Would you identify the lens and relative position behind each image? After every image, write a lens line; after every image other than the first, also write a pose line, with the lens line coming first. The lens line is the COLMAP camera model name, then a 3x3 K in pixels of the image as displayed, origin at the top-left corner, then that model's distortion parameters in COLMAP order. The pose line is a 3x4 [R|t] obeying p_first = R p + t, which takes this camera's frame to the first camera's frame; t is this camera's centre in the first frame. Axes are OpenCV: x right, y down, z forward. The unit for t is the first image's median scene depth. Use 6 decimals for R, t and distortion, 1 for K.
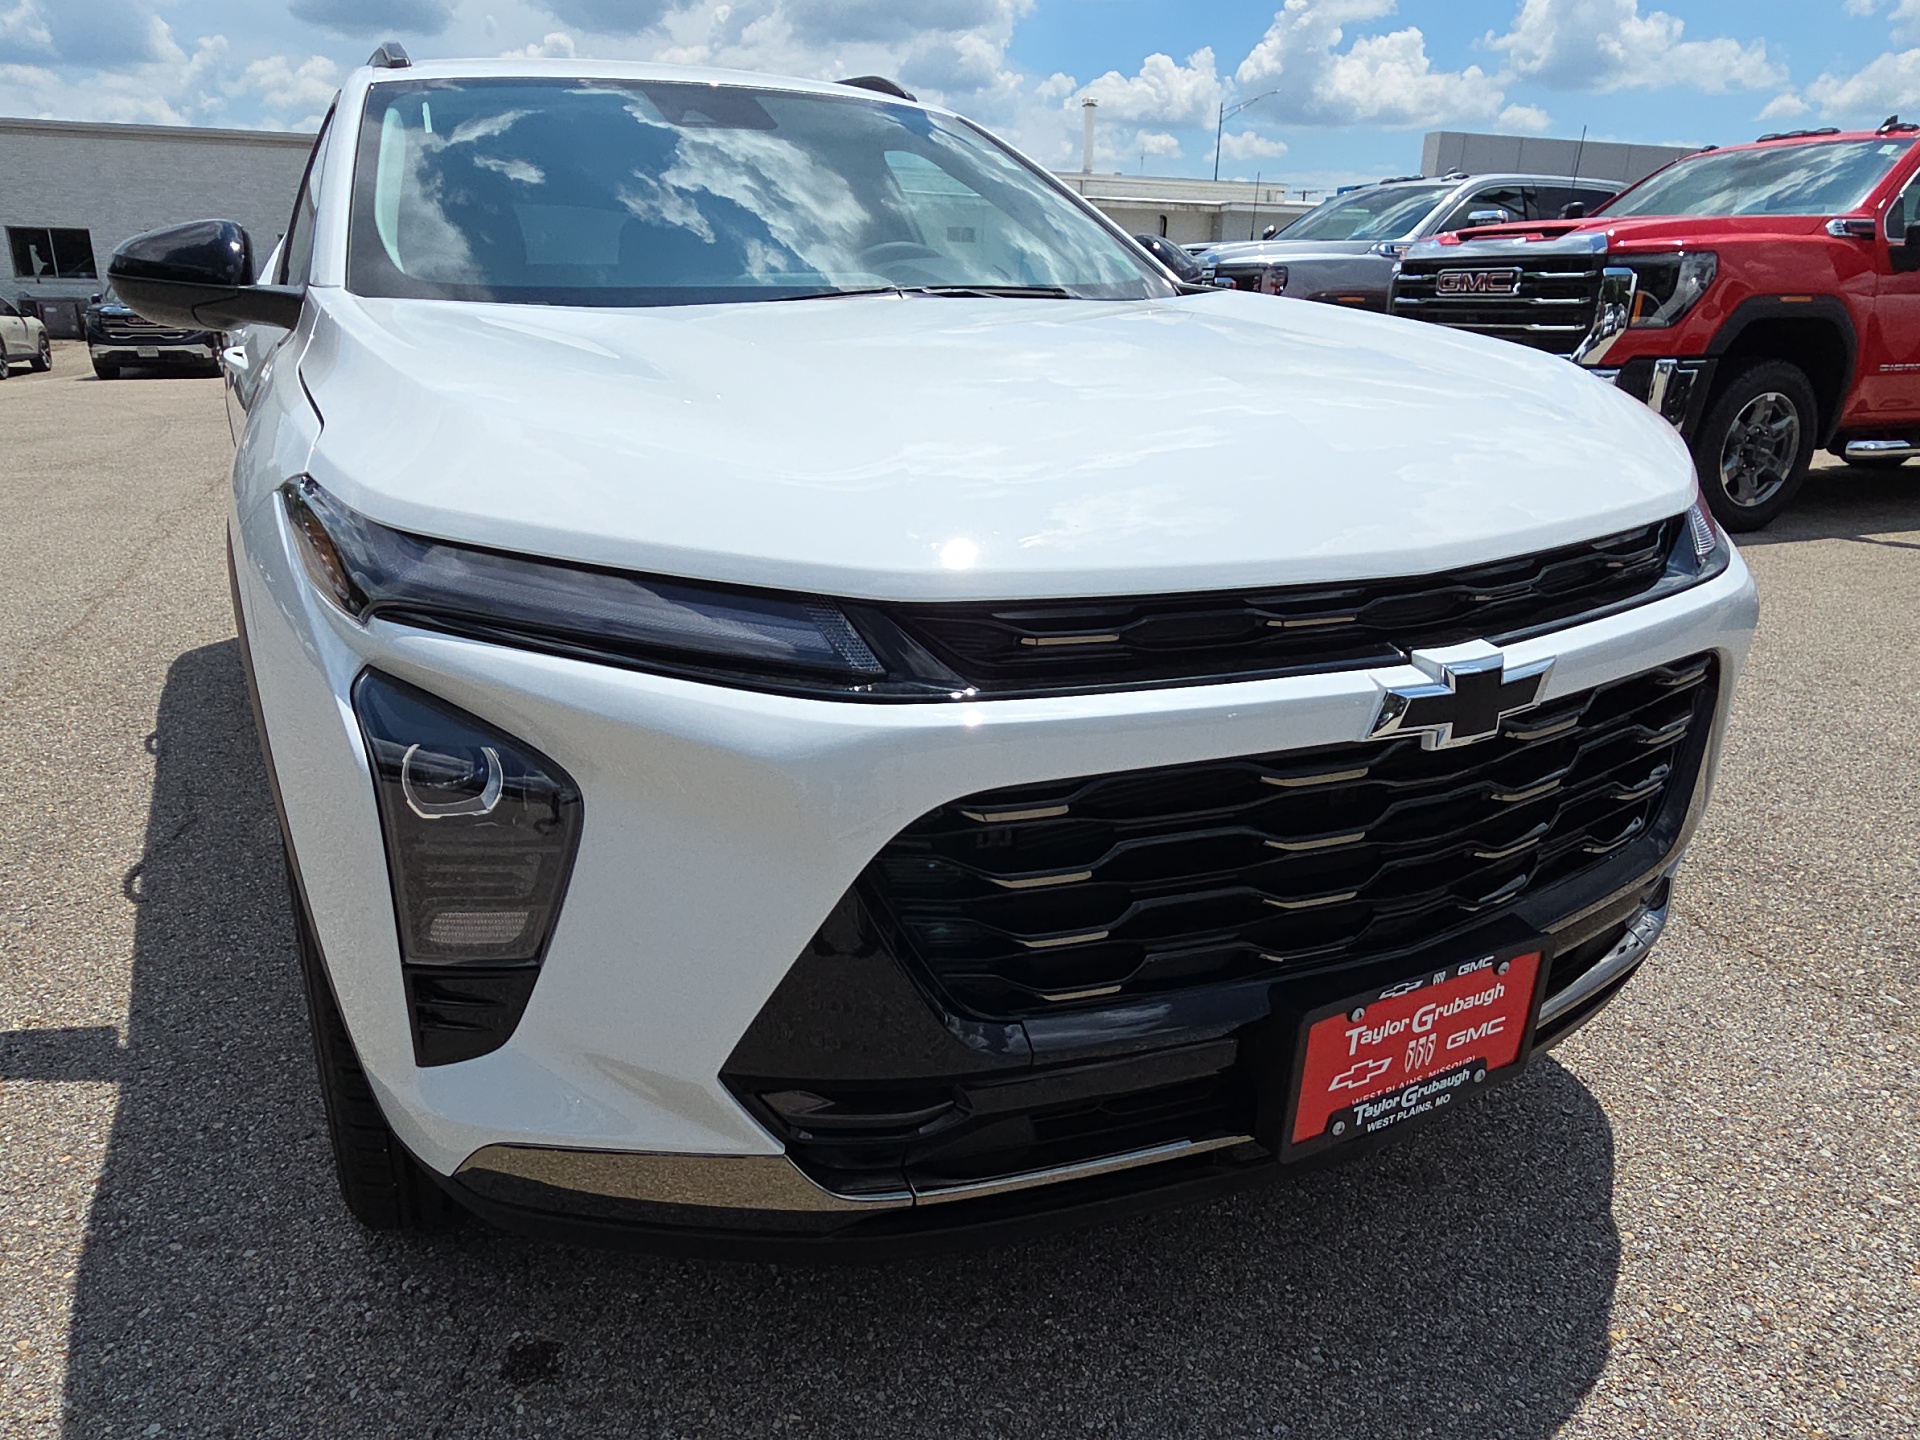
lens RADIAL K [[1317.1, 0, 955.5], [0, 1317.1, 770.3], [0, 0, 1]] dist [0.005146, -0.006672]
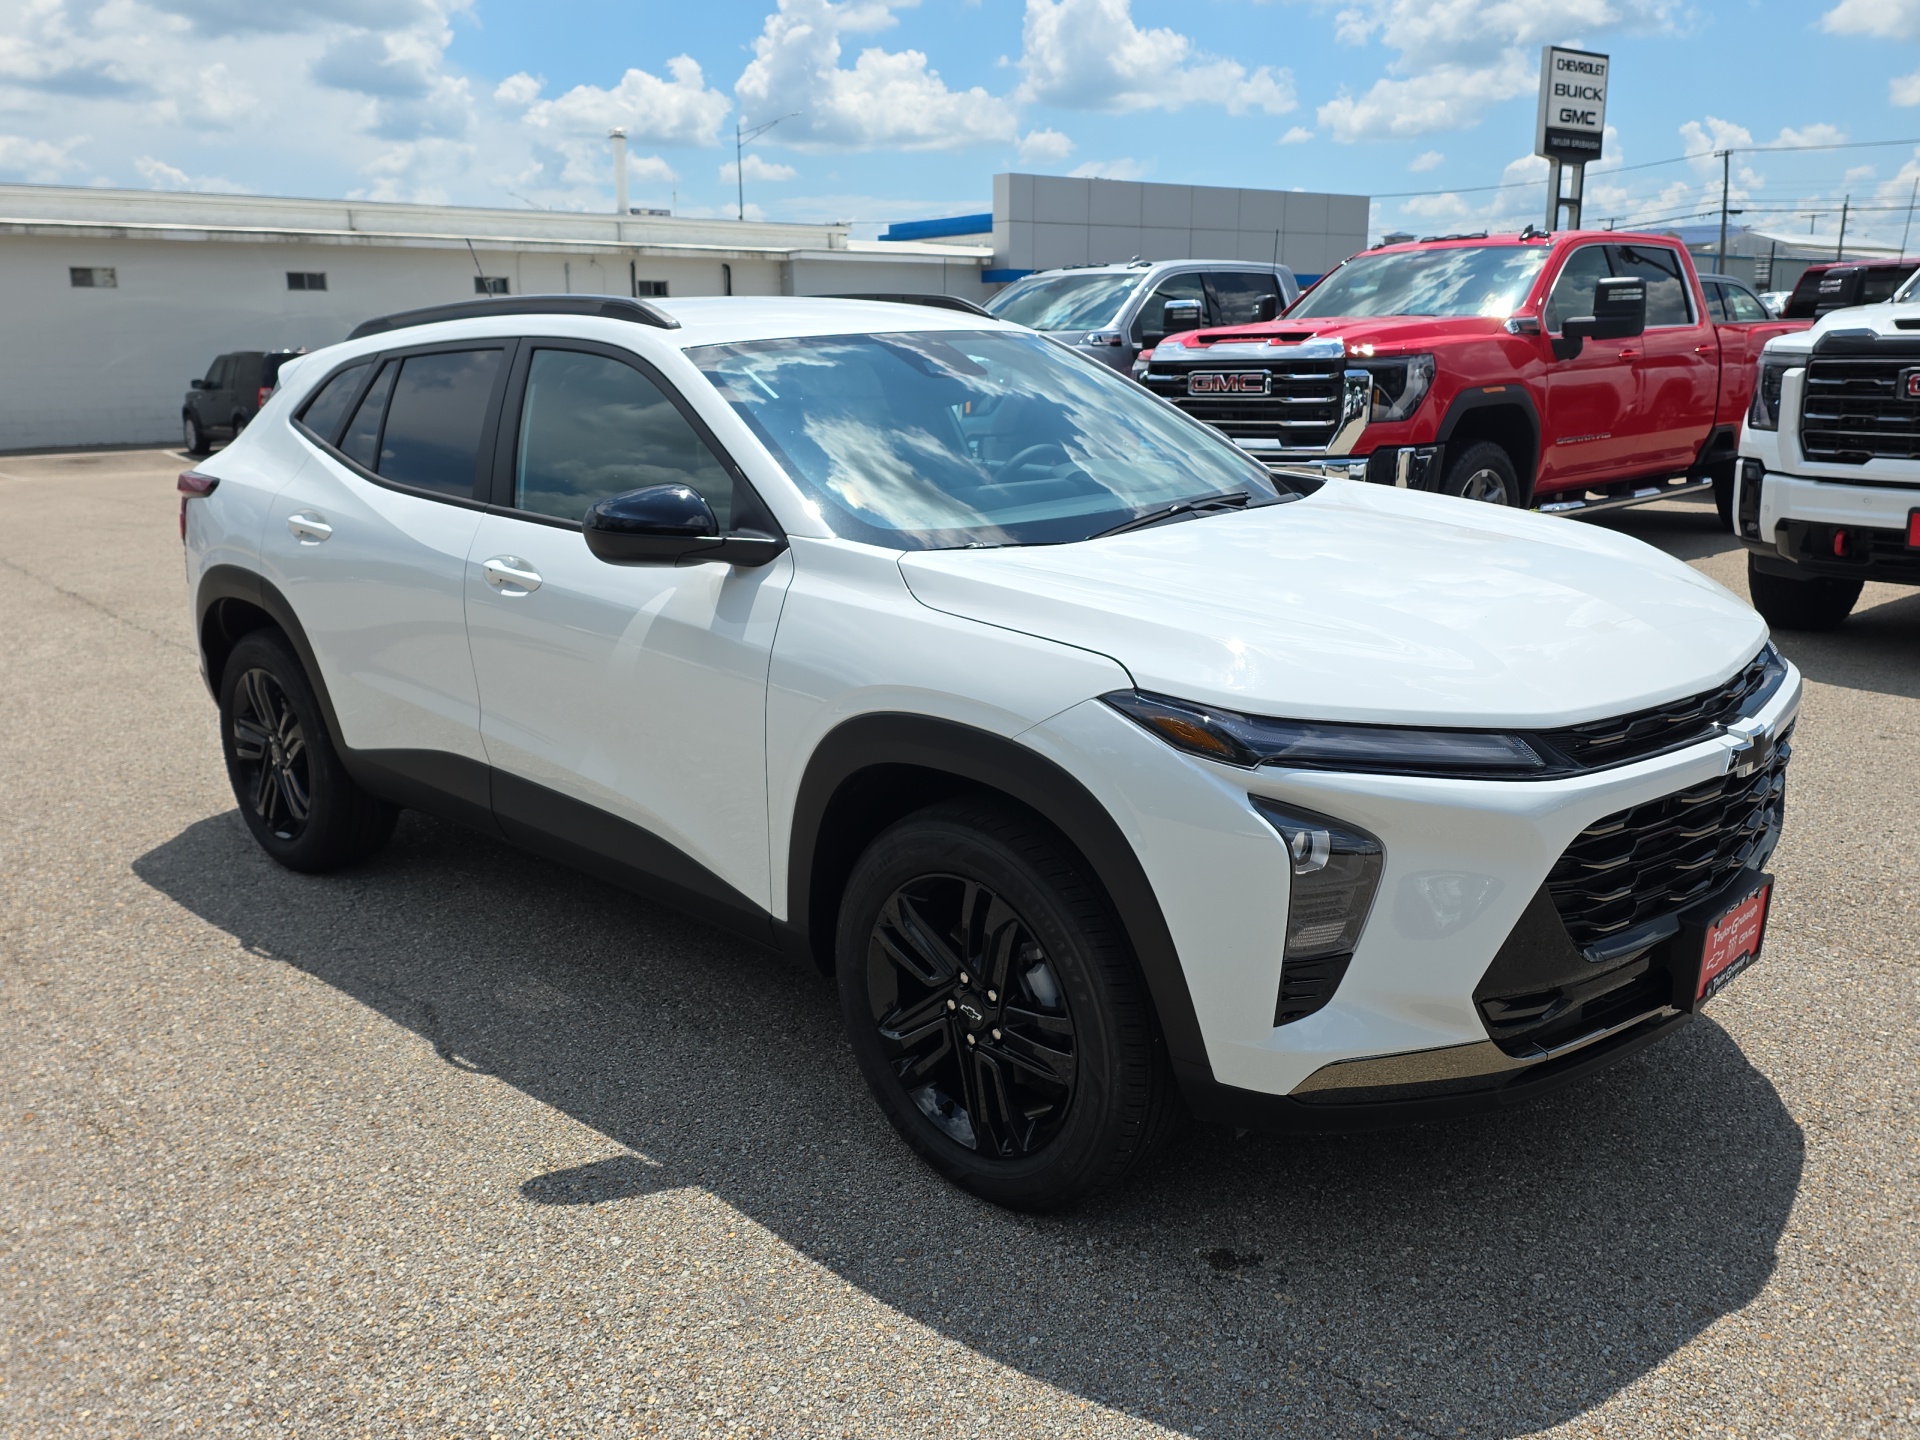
lens RADIAL K [[1631.2, 0, 950.9], [0, 1631.2, 748.0], [0, 0, 1]] dist [0.061910, -0.056302]
pose [[0.946406, -0.103724, 0.305872, -0.935732], [0.132627, 0.988308, -0.075219, -0.017878], [-0.294494, 0.111754, 0.949097, -0.610398]]
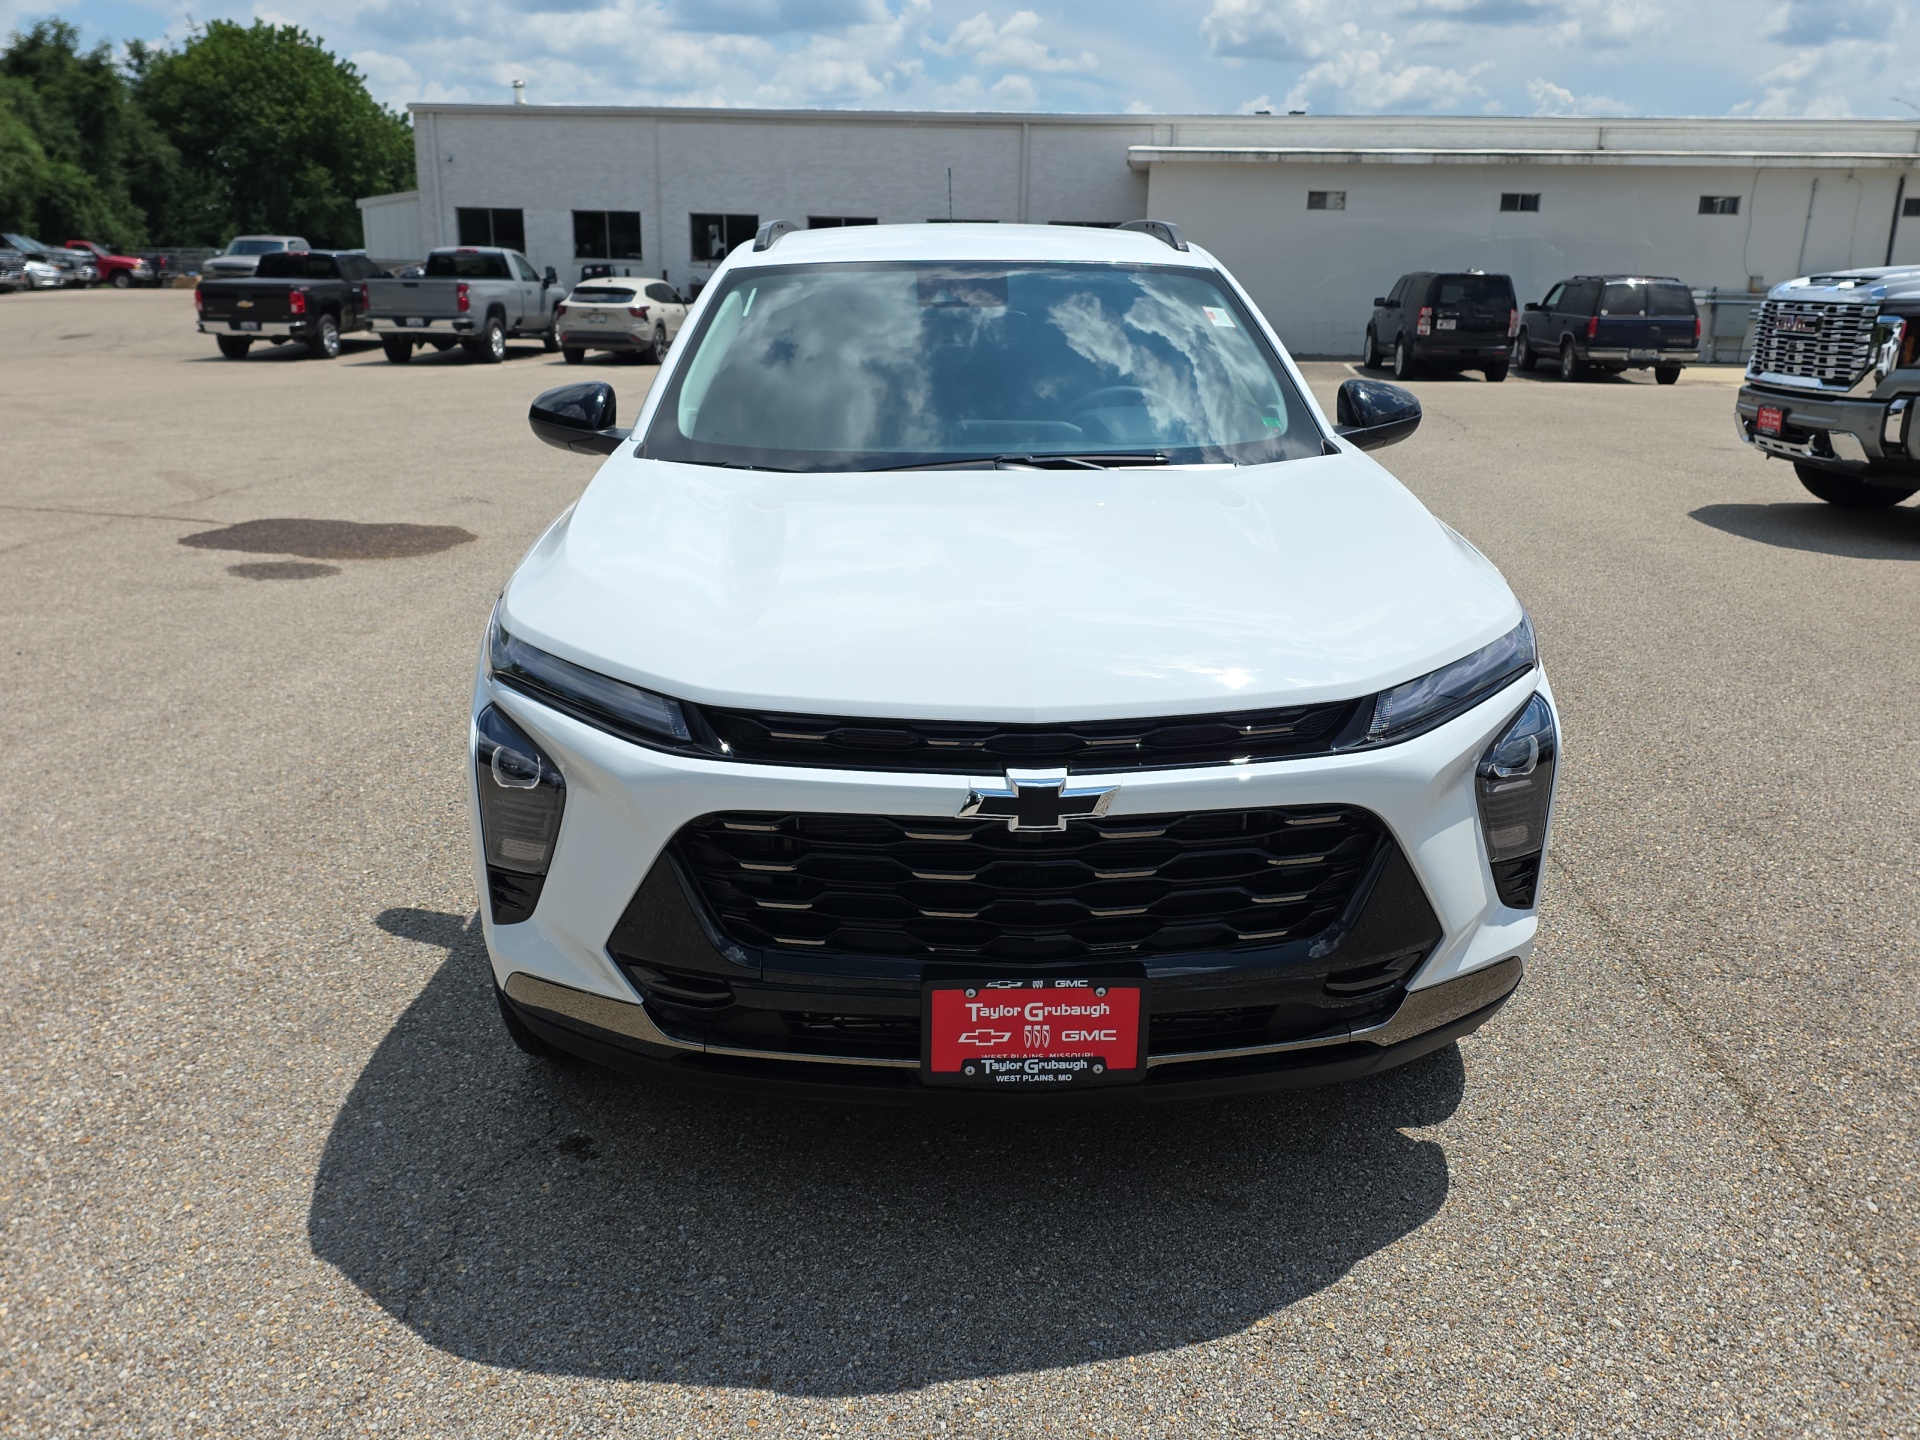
lens RADIAL K [[1631.2, 0, 950.9], [0, 1631.2, 748.0], [0, 0, 1]] dist [0.061910, -0.056302]
pose [[0.898324, 0.128629, -0.420082, 0.708892], [-0.152452, 0.988032, -0.023476, -0.036534], [0.412035, 0.085131, 0.907183, -0.535516]]
